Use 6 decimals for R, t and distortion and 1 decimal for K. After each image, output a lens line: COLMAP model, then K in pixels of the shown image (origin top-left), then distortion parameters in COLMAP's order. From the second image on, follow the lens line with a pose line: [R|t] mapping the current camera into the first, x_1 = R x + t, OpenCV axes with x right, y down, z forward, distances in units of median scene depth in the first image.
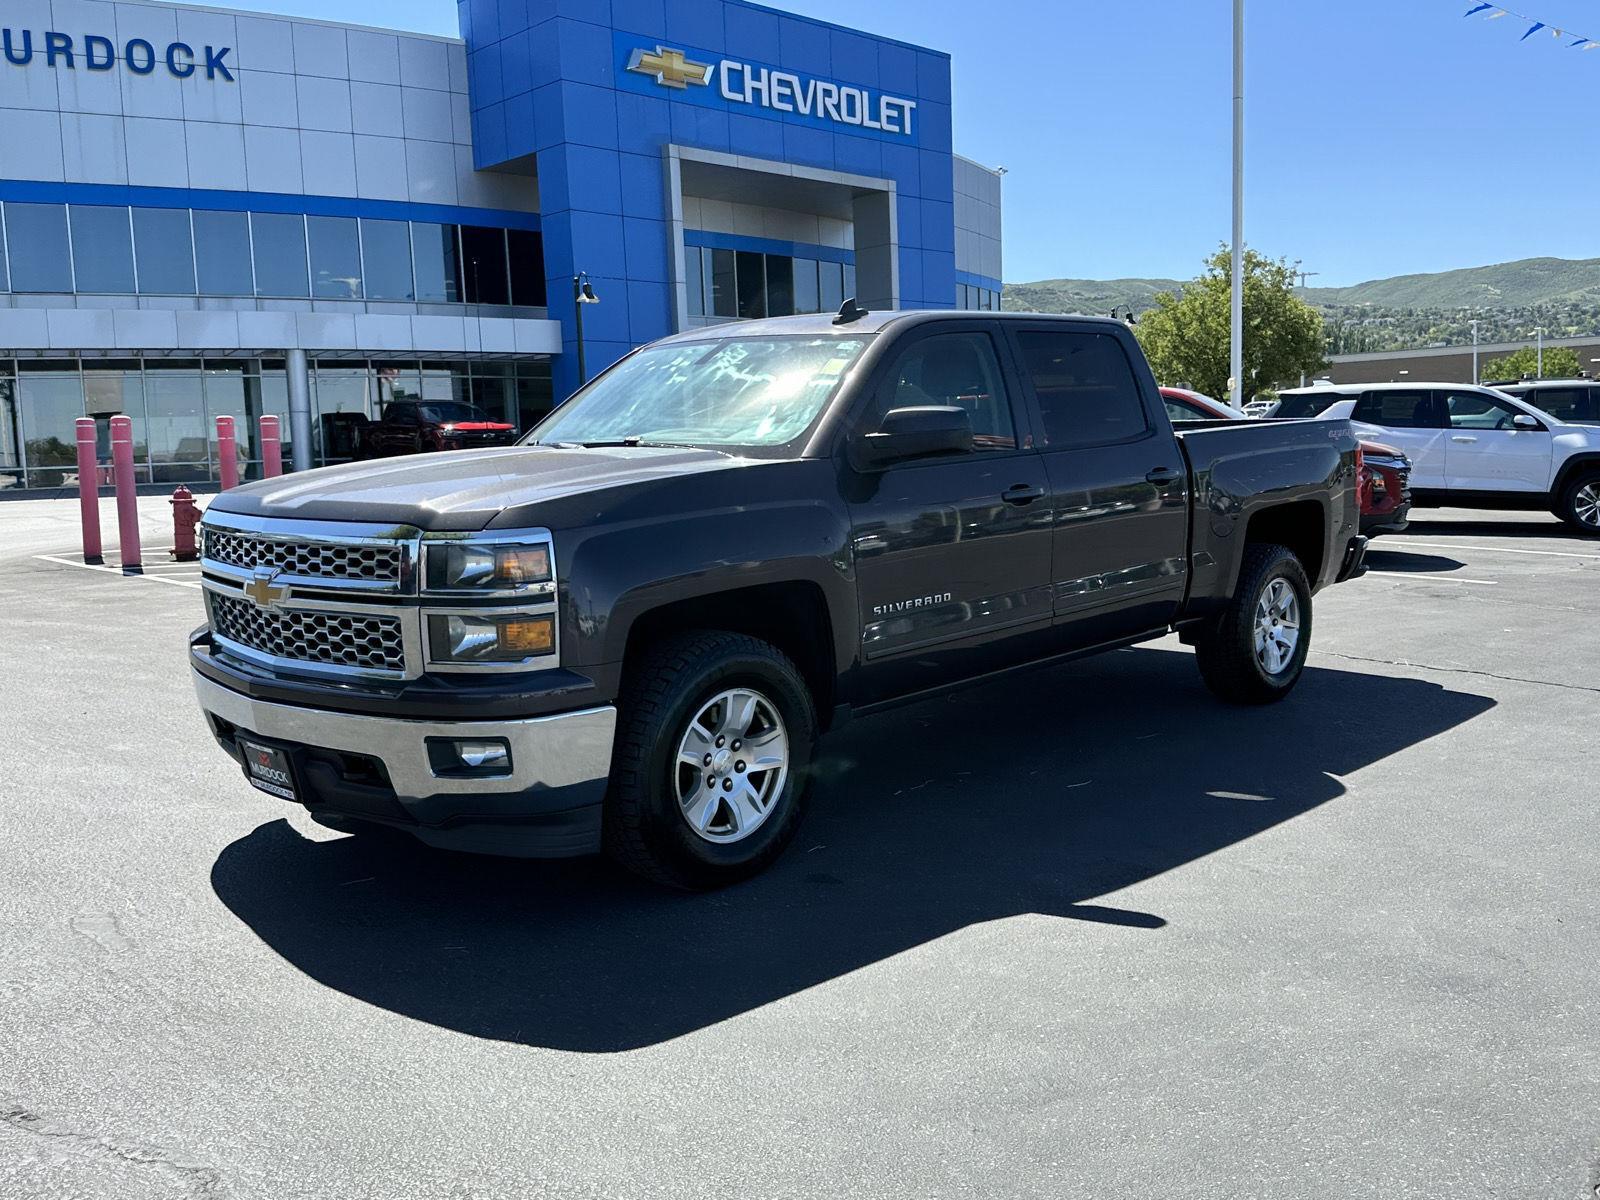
lens RADIAL K [[1402.1, 0, 802.2], [0, 1402.1, 595.0], [0, 0, 1]] dist [0.101818, -0.171747]
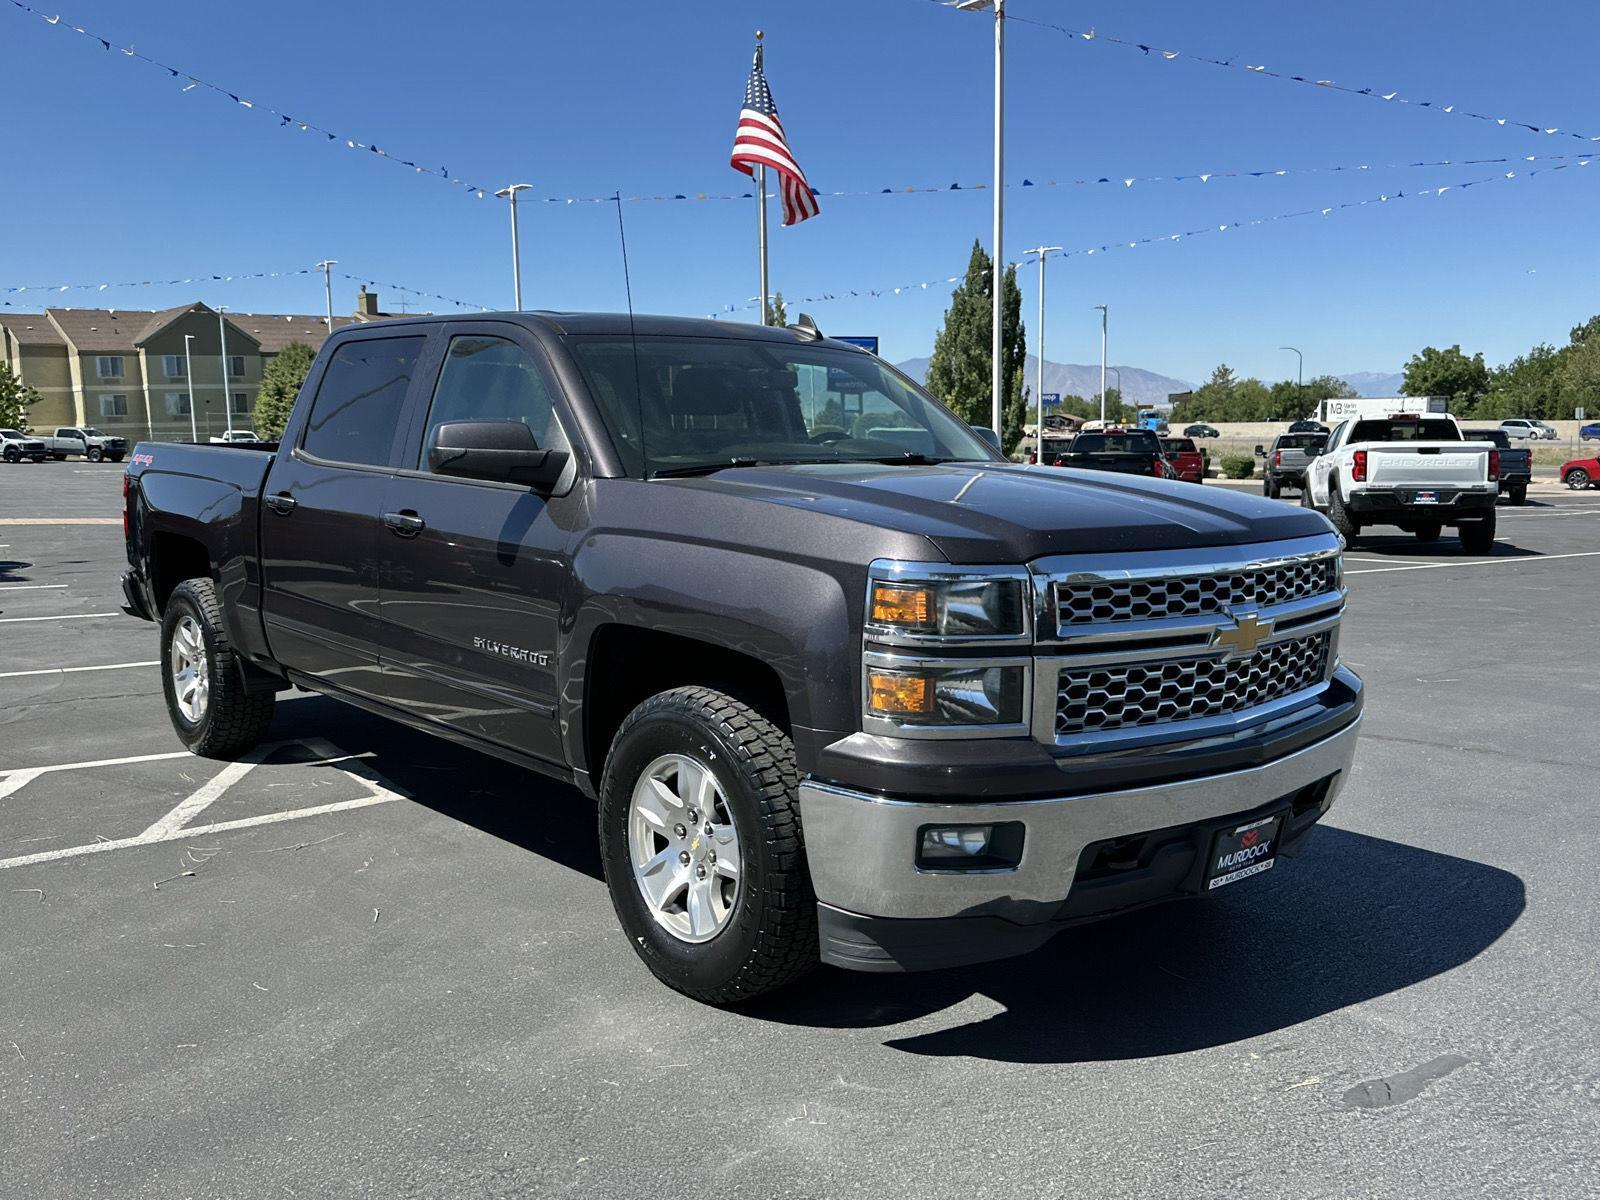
lens RADIAL K [[1407.4, 0, 799.6], [0, 1407.4, 592.3], [0, 0, 1]] dist [0.097687, -0.076058]
pose [[0.108183, -0.090287, 0.990023, -0.126804], [0.119069, 0.989875, 0.077262, -0.012344], [-0.986975, 0.109522, 0.117838, 0.120844]]
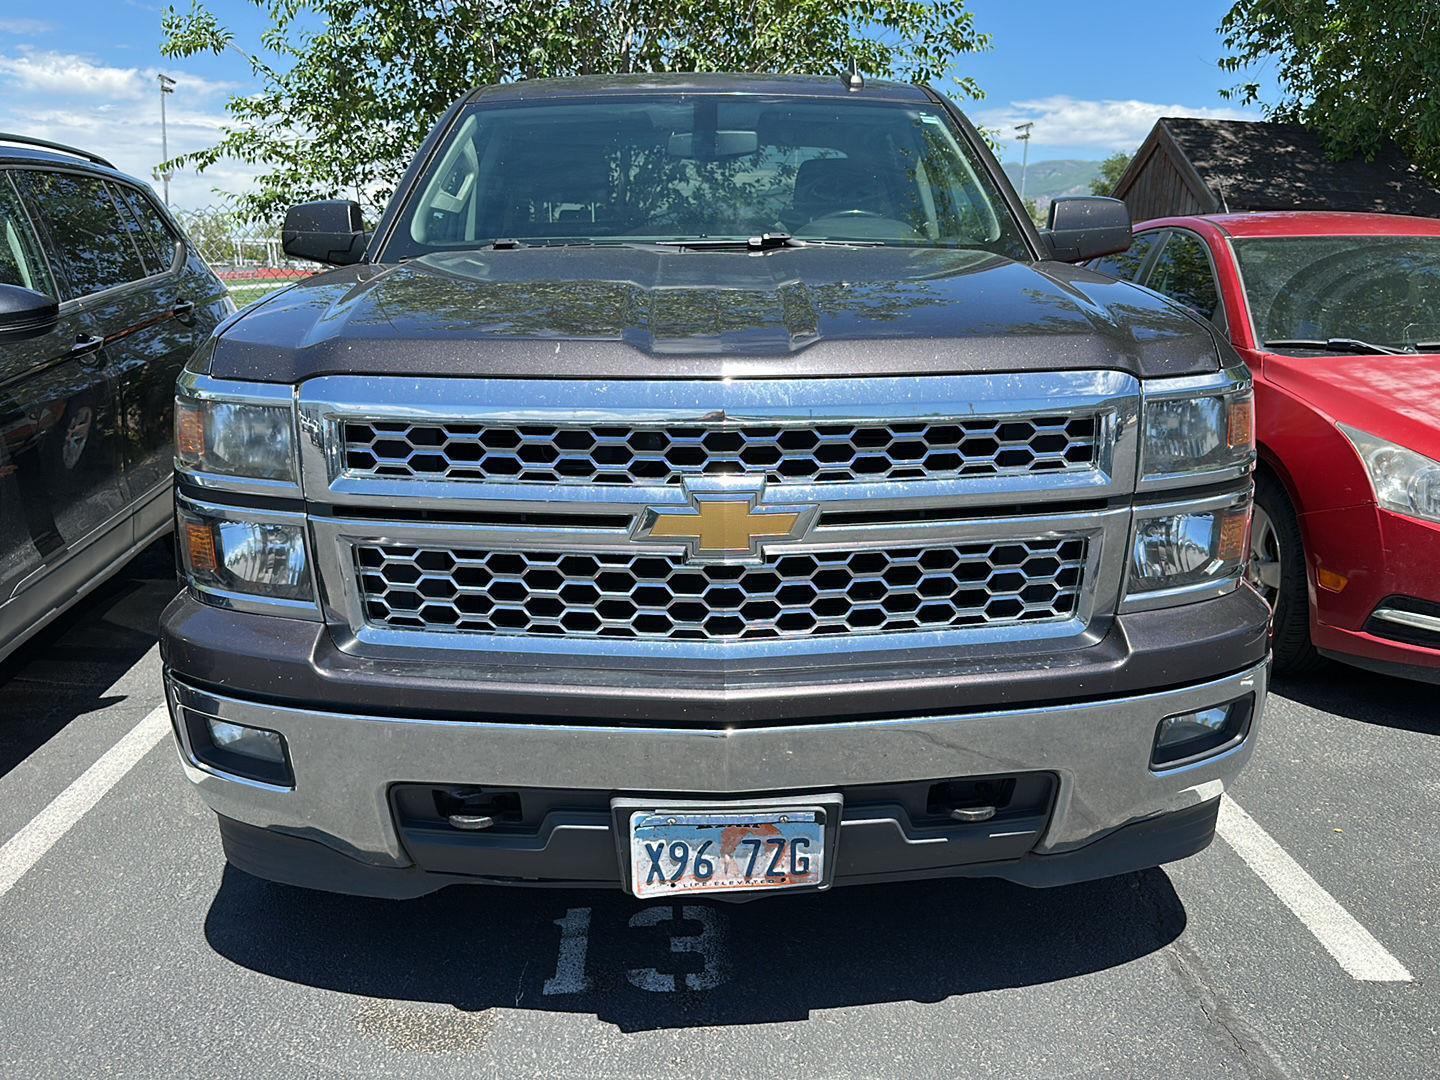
lens RADIAL K [[1283.1, 0, 723.1], [0, 1283.1, 545.5], [0, 0, 1]] dist [0.052510, -0.097366]
pose [[0.716228, -0.151526, 0.681218, -0.072934], [0.080819, 0.987585, 0.134700, -0.005808], [-0.693171, -0.041421, 0.719582, 0.069995]]
